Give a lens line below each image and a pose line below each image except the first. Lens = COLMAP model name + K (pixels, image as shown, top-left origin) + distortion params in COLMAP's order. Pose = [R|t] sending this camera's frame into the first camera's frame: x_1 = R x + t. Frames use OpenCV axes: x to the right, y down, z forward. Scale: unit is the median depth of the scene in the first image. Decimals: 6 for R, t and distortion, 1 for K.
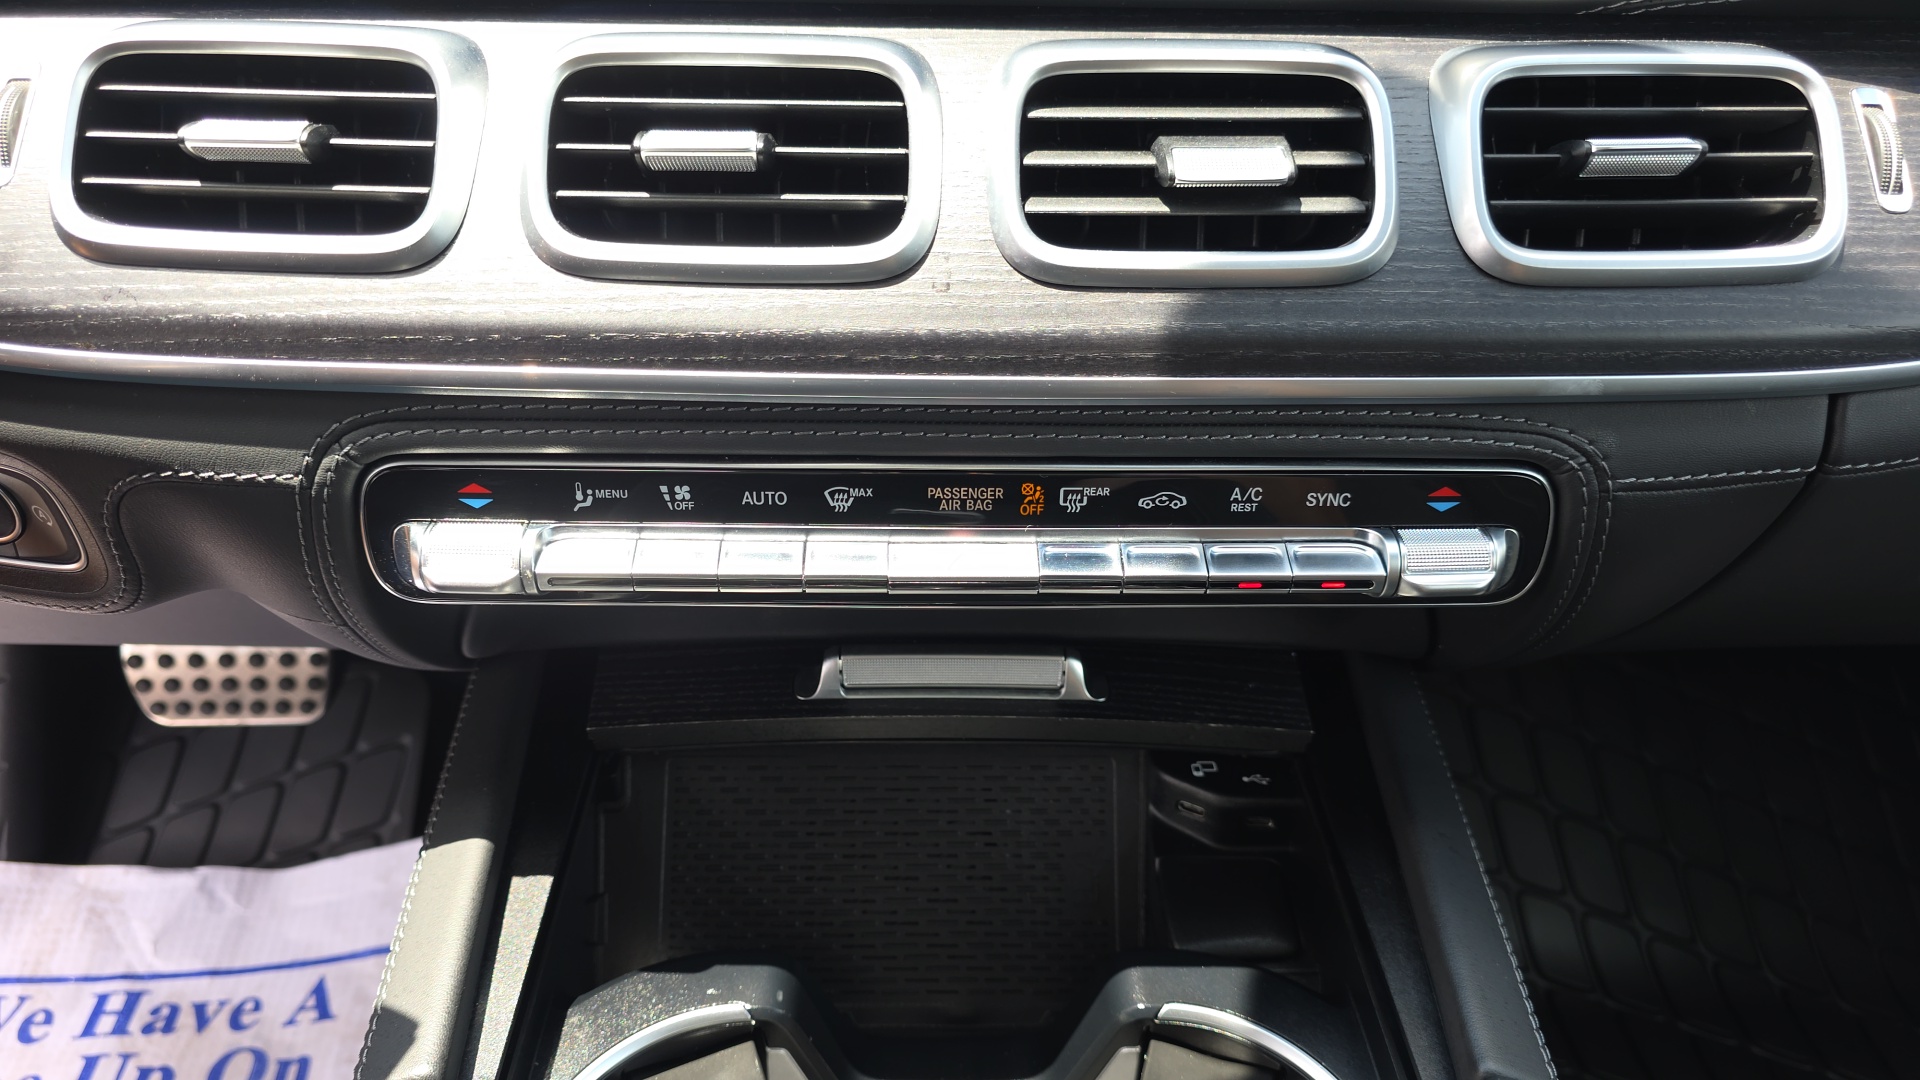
lens RADIAL K [[1334.1, 0, 929.2], [0, 1334.1, 563.8], [0, 0, 1]] dist [0.049825, -0.082853]
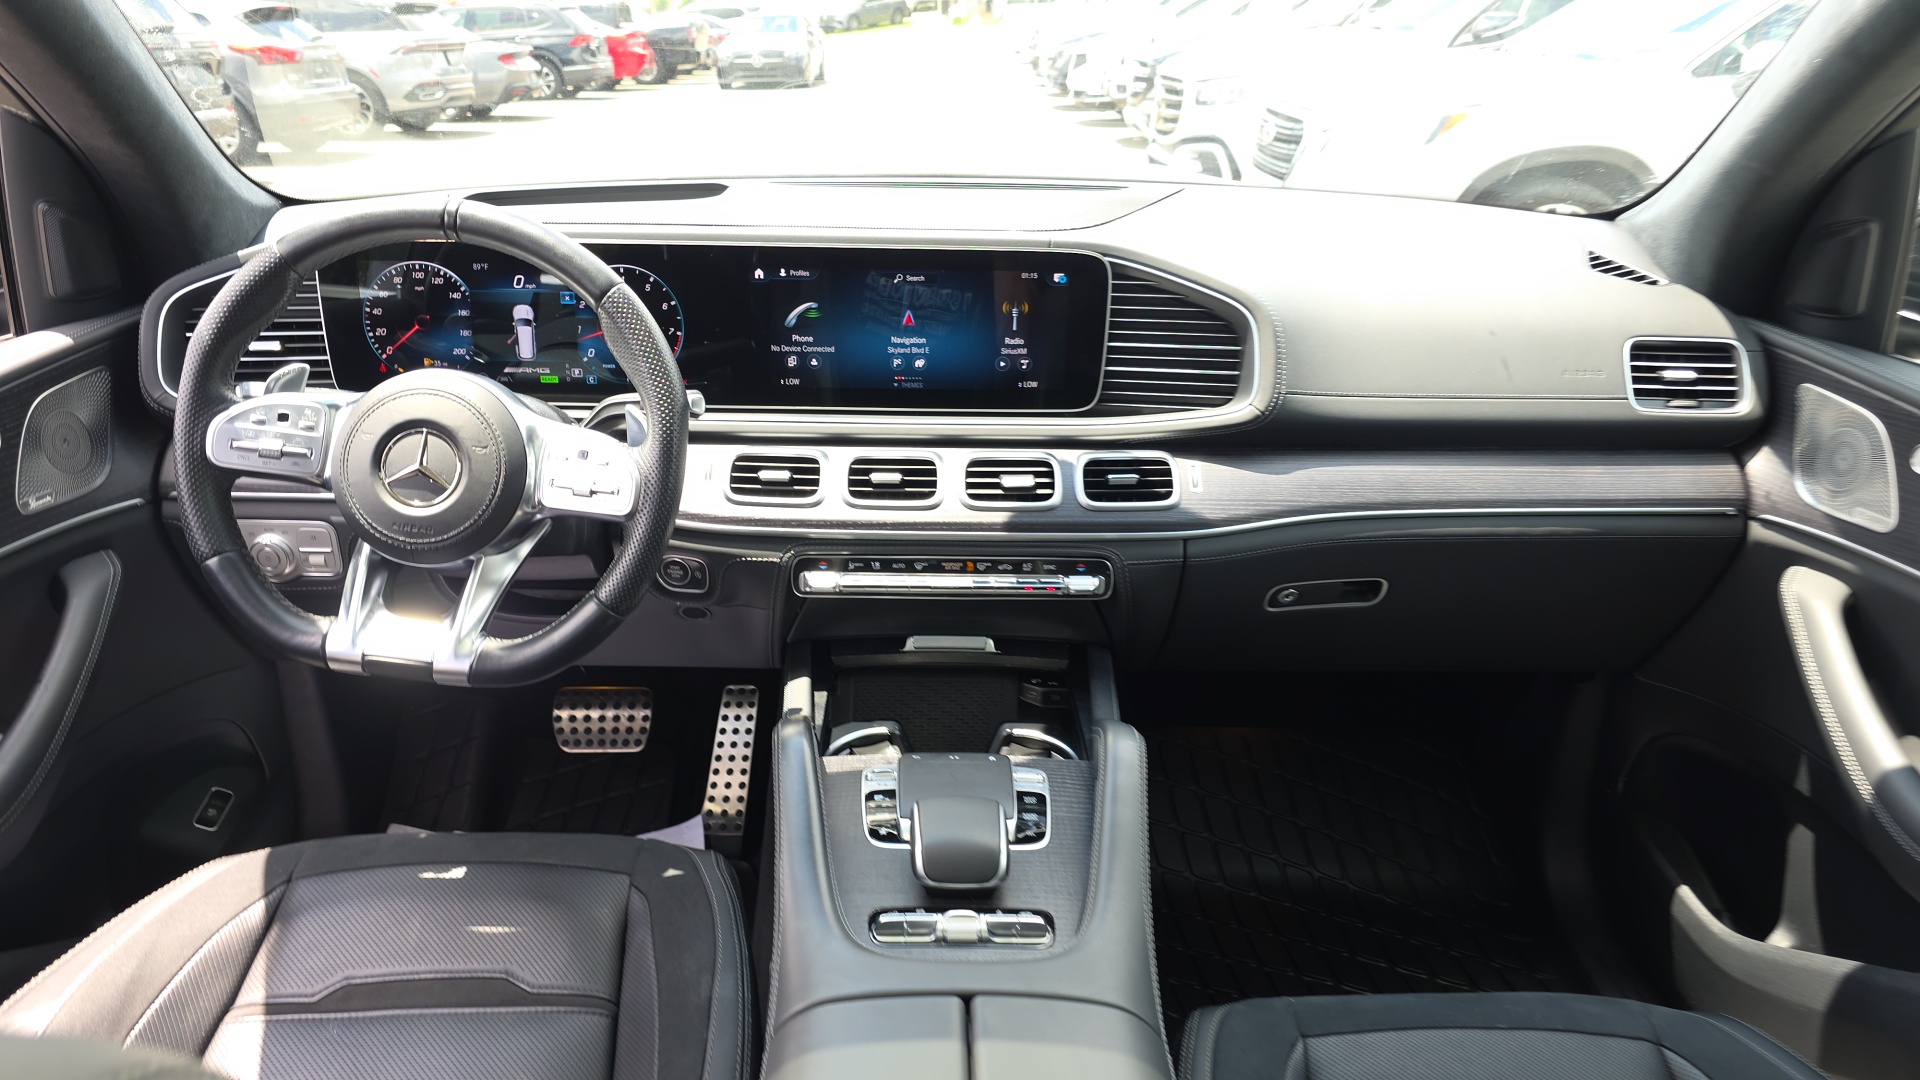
lens RADIAL K [[1282.8, 0, 911.6], [0, 1282.8, 539.5], [0, 0, 1]] dist [0.080860, -0.103108]
pose [[0.999825, 0.000252, -0.018704, -0.019947], [-0.005148, 0.964997, -0.262212, 0.832430], [0.017983, 0.262262, 0.964829, -2.523078]]
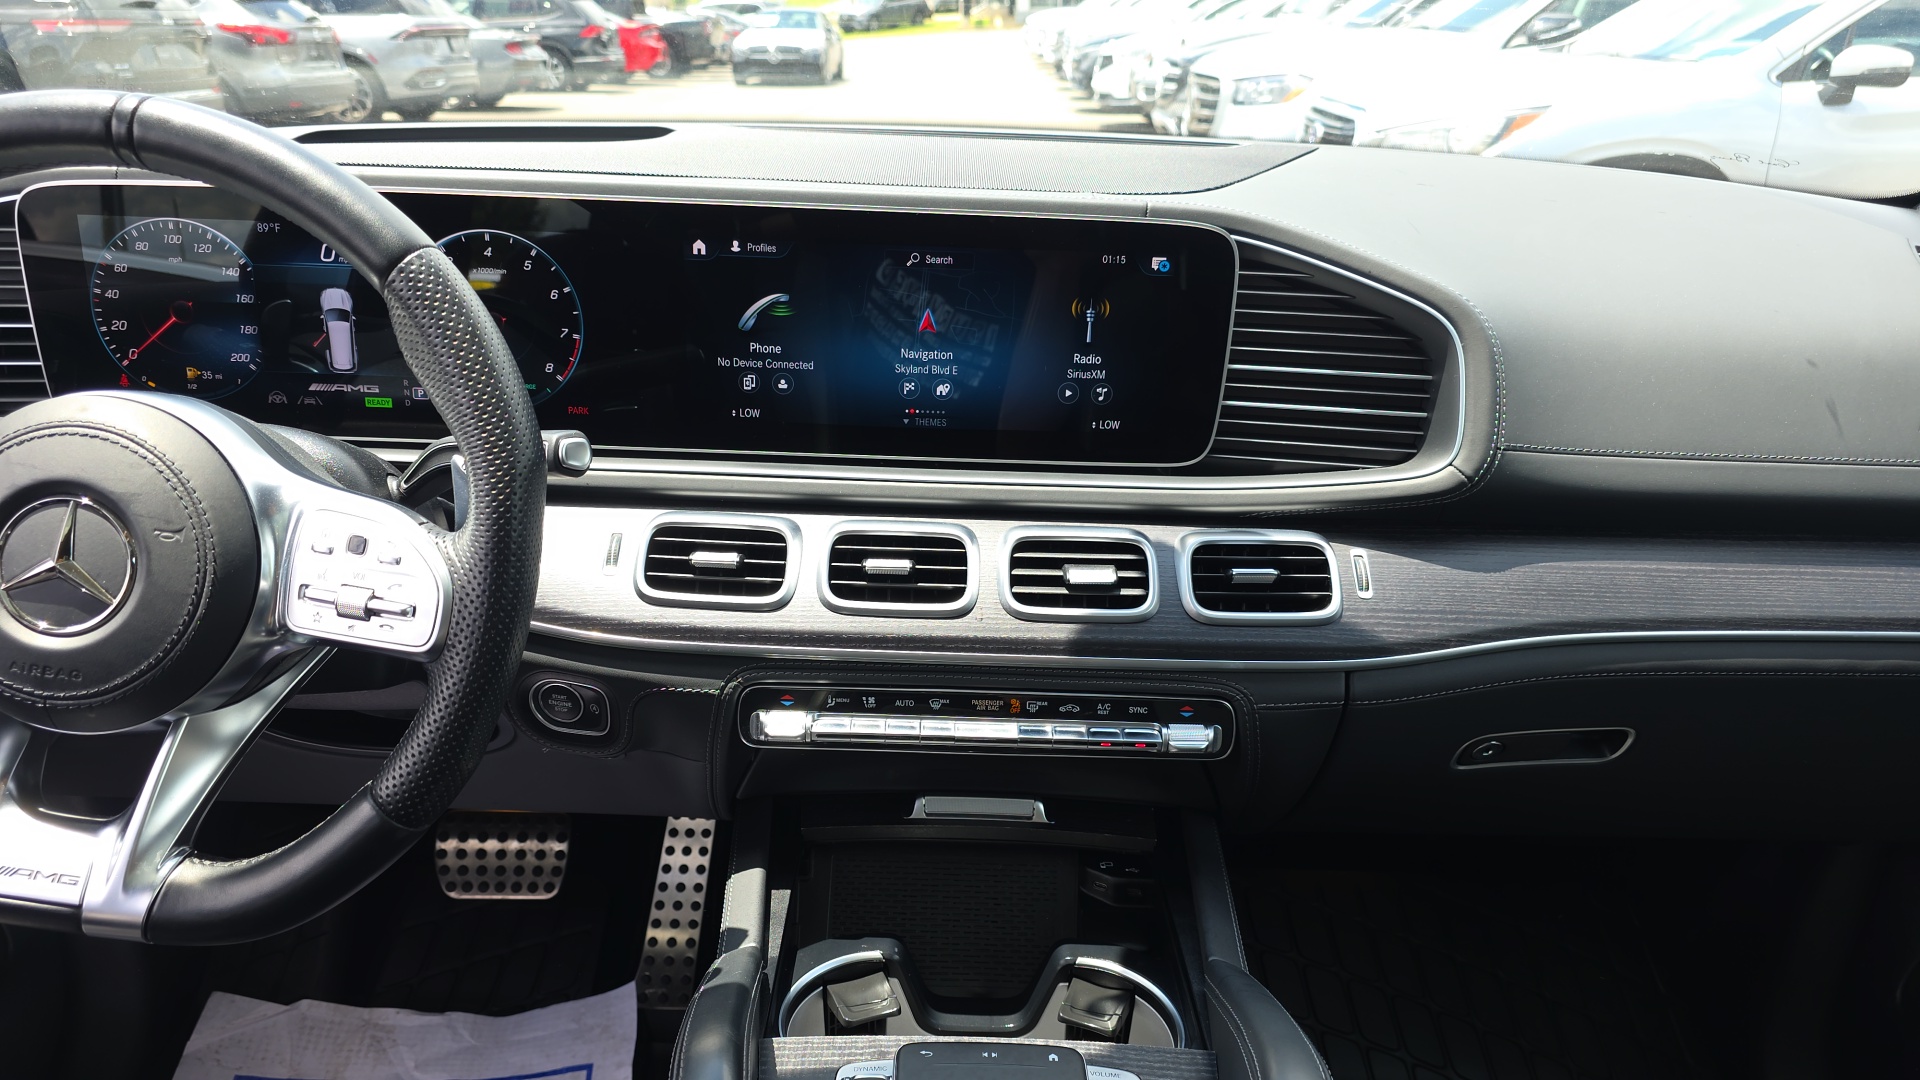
lens RADIAL K [[1296.8, 0, 934.8], [0, 1296.8, 550.1], [0, 0, 1]] dist [0.069836, -0.093960]
pose [[0.999763, 0.019717, -0.009203, -0.053004], [-0.021436, 0.965092, -0.261032, 0.298298], [0.003735, 0.261168, 0.965286, -1.359723]]
